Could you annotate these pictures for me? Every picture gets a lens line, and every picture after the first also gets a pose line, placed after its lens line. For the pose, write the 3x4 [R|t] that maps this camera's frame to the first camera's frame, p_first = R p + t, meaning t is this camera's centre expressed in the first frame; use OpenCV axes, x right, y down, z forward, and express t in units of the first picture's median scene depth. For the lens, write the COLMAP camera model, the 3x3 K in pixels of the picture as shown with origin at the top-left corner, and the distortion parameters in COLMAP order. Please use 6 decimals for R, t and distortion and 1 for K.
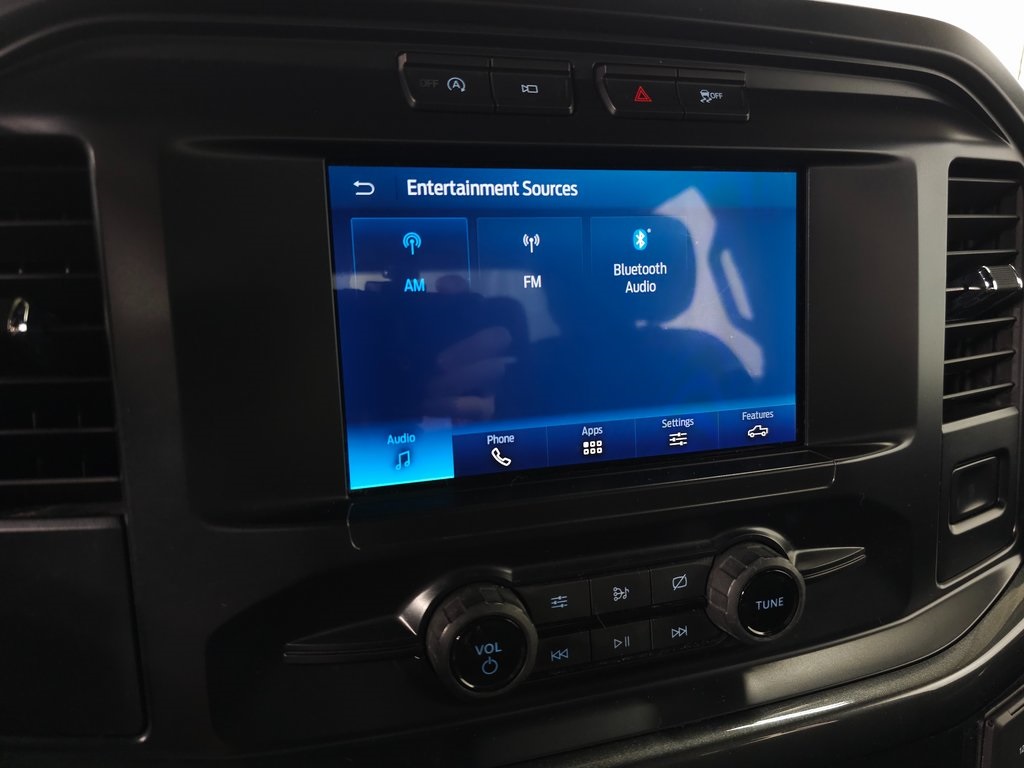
lens RADIAL K [[689.5, 0, 513.8], [0, 689.5, 376.1], [0, 0, 1]] dist [0.065887, -0.075374]
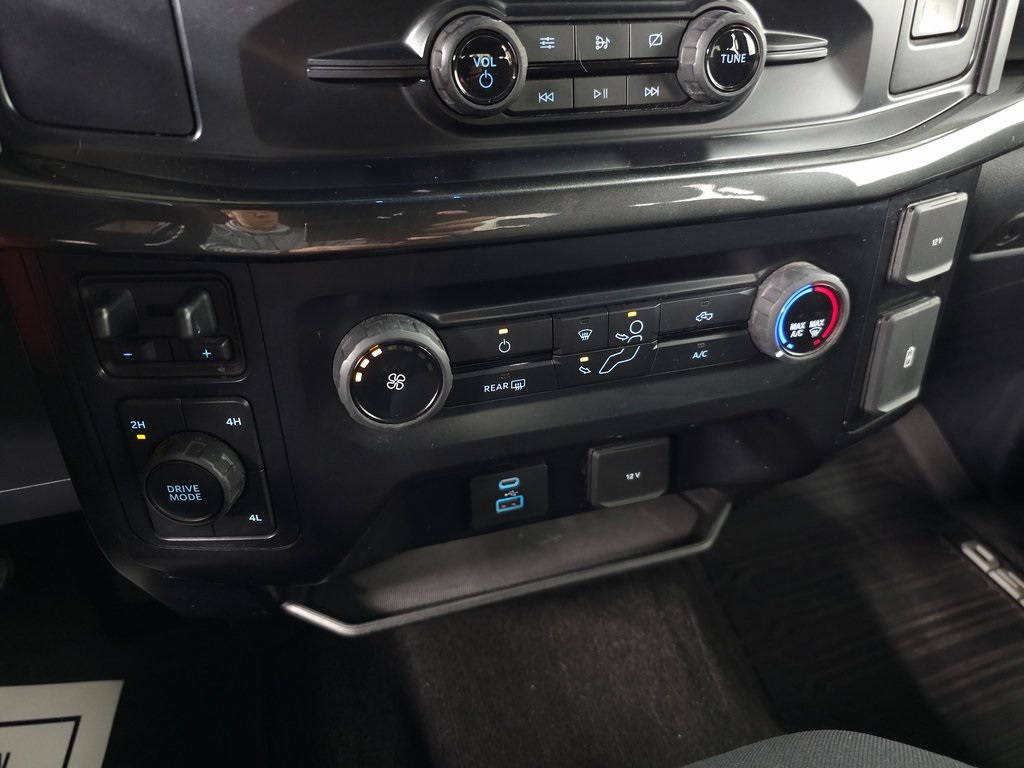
lens RADIAL K [[707.8, 0, 513.3], [0, 707.8, 376.9], [0, 0, 1]] dist [0.058709, -0.083575]
pose [[0.999838, 0.009528, 0.015262, -0.002093], [-0.014057, 0.943127, 0.332134, 0.426916], [-0.011230, -0.332295, 0.943109, -0.256904]]
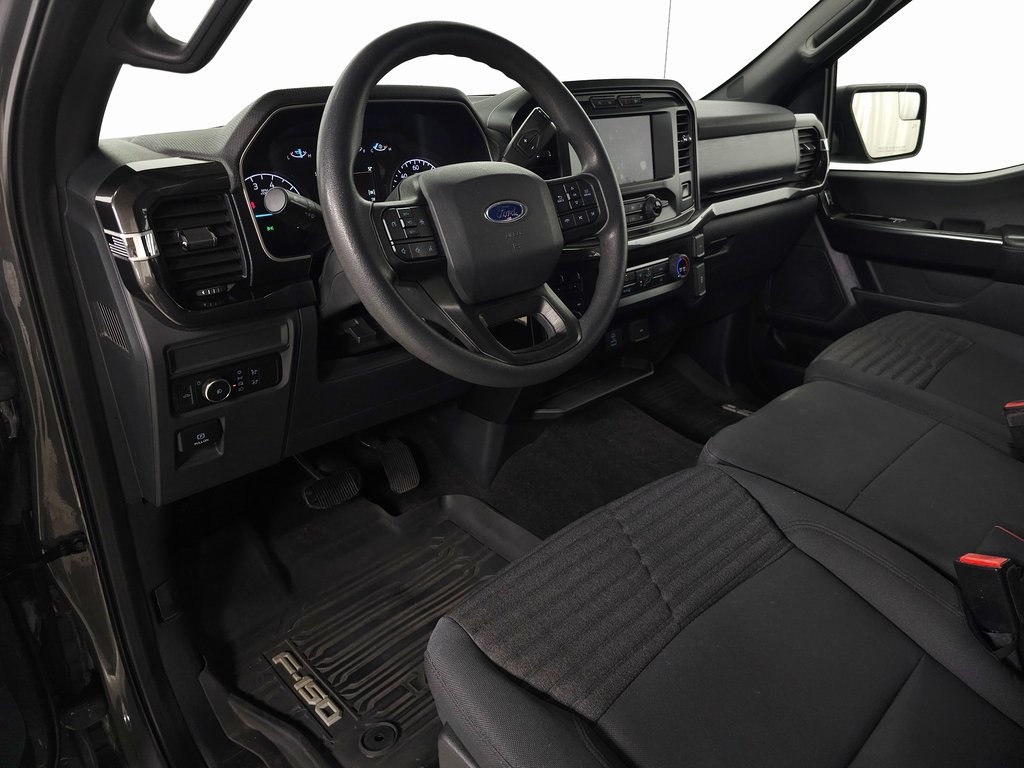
lens RADIAL K [[689.5, 0, 513.8], [0, 689.5, 376.1], [0, 0, 1]] dist [0.065887, -0.075374]
pose [[0.904818, -0.184021, 0.383980, -2.663629], [0.128610, 0.977781, 0.165538, 0.544650], [-0.405911, -0.100398, 0.908381, -3.184368]]
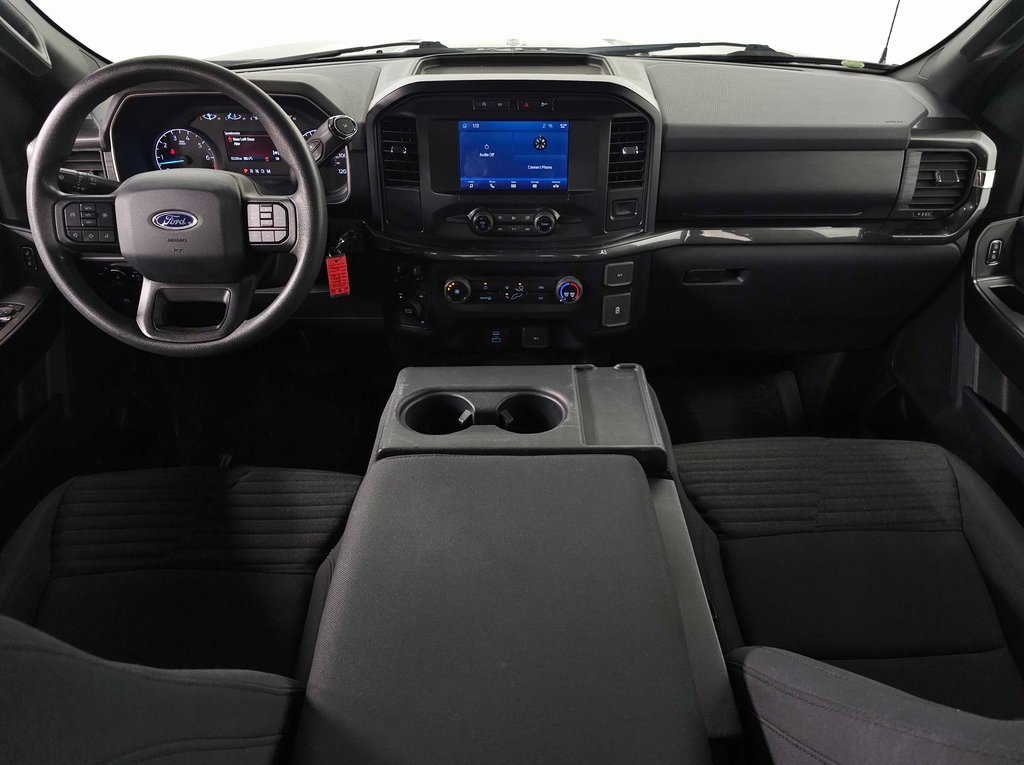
lens RADIAL K [[689.5, 0, 513.8], [0, 689.5, 374.6], [0, 0, 1]] dist [0.065887, -0.075374]
pose [[0.955438, 0.166252, -0.243922, 1.443161], [-0.070230, 0.930616, 0.359195, -0.378587], [0.286715, -0.326058, 0.900822, -3.509027]]
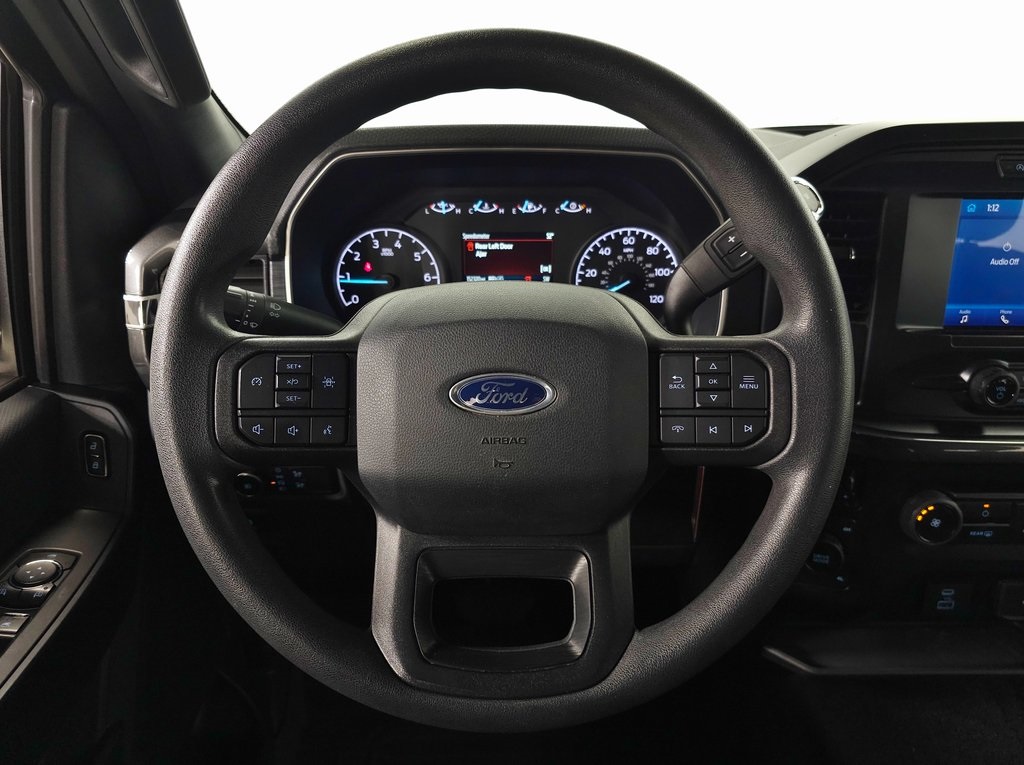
lens RADIAL K [[707.8, 0, 513.3], [0, 707.8, 375.4], [0, 0, 1]] dist [0.058709, -0.083575]
pose [[0.954078, 0.111963, -0.277848, -0.923531], [-0.070241, 0.985282, 0.155837, 0.041155], [0.291207, -0.129164, 0.947900, -1.846853]]
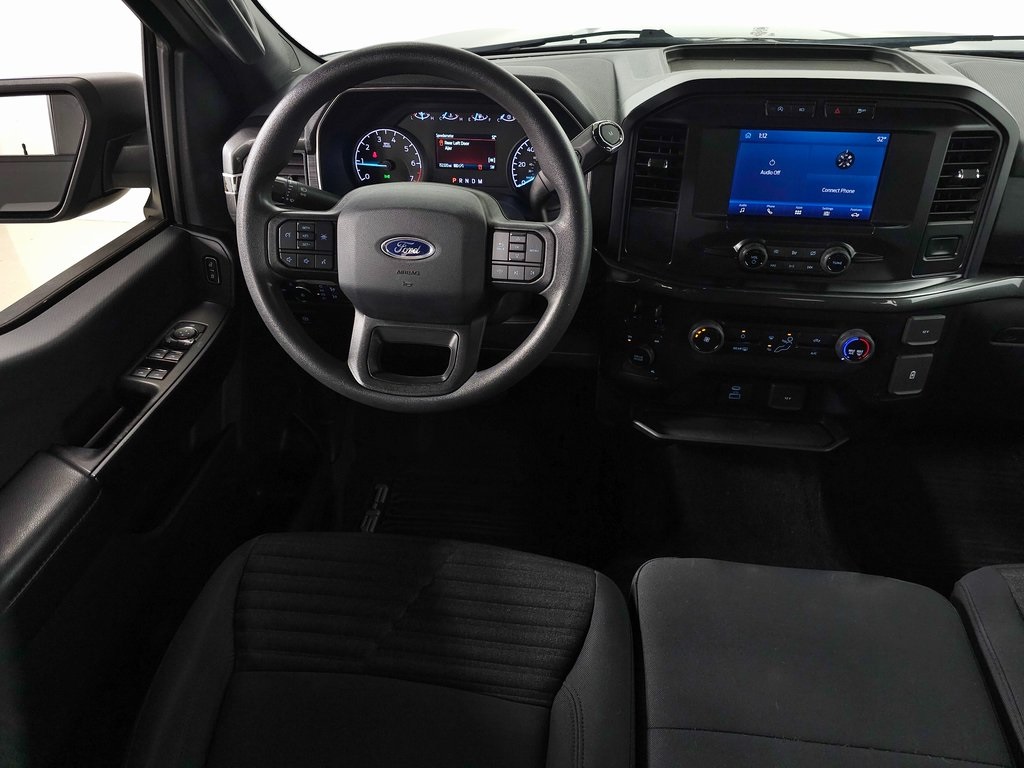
lens RADIAL K [[689.5, 0, 513.8], [0, 689.5, 376.1], [0, 0, 1]] dist [0.065887, -0.075374]
pose [[0.907013, 0.235691, -0.348965, 0.241669], [-0.092363, 0.919863, 0.381209, -0.356156], [0.410848, -0.313530, 0.856097, -2.948975]]
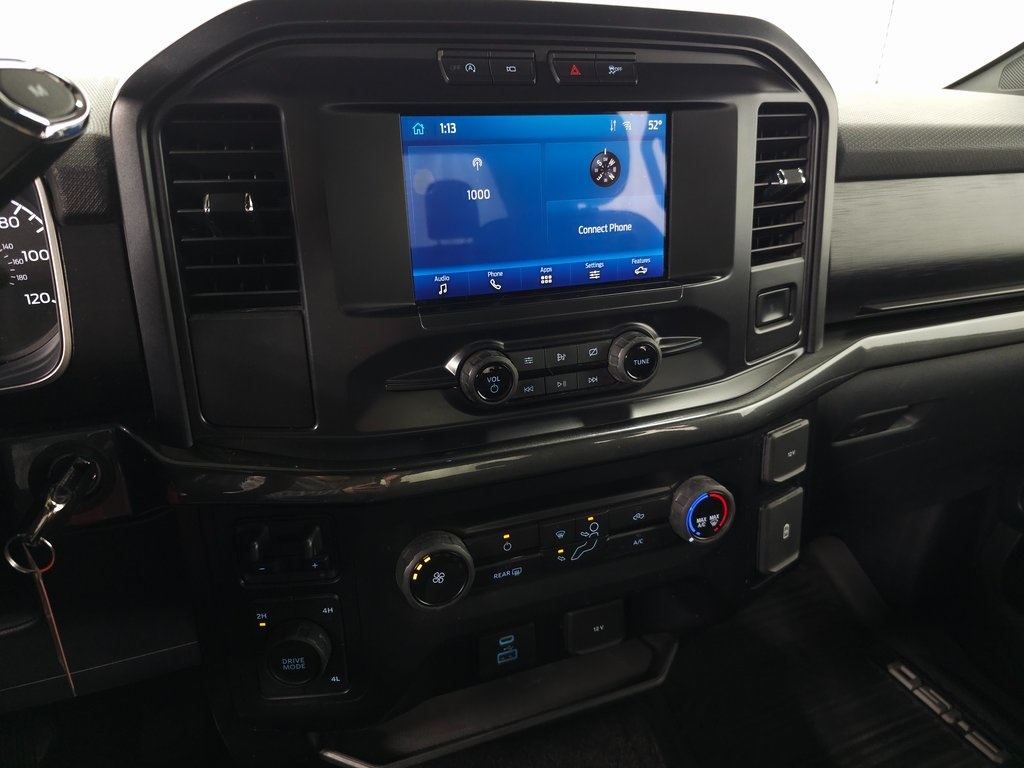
lens RADIAL K [[700.6, 0, 503.2], [0, 700.6, 368.8], [0, 0, 1]] dist [0.064142, -0.080778]
pose [[0.997655, -0.019206, 0.065695, -0.119257], [0.009284, 0.988925, 0.148122, 0.064592], [-0.067812, -0.147165, 0.986785, -0.801921]]
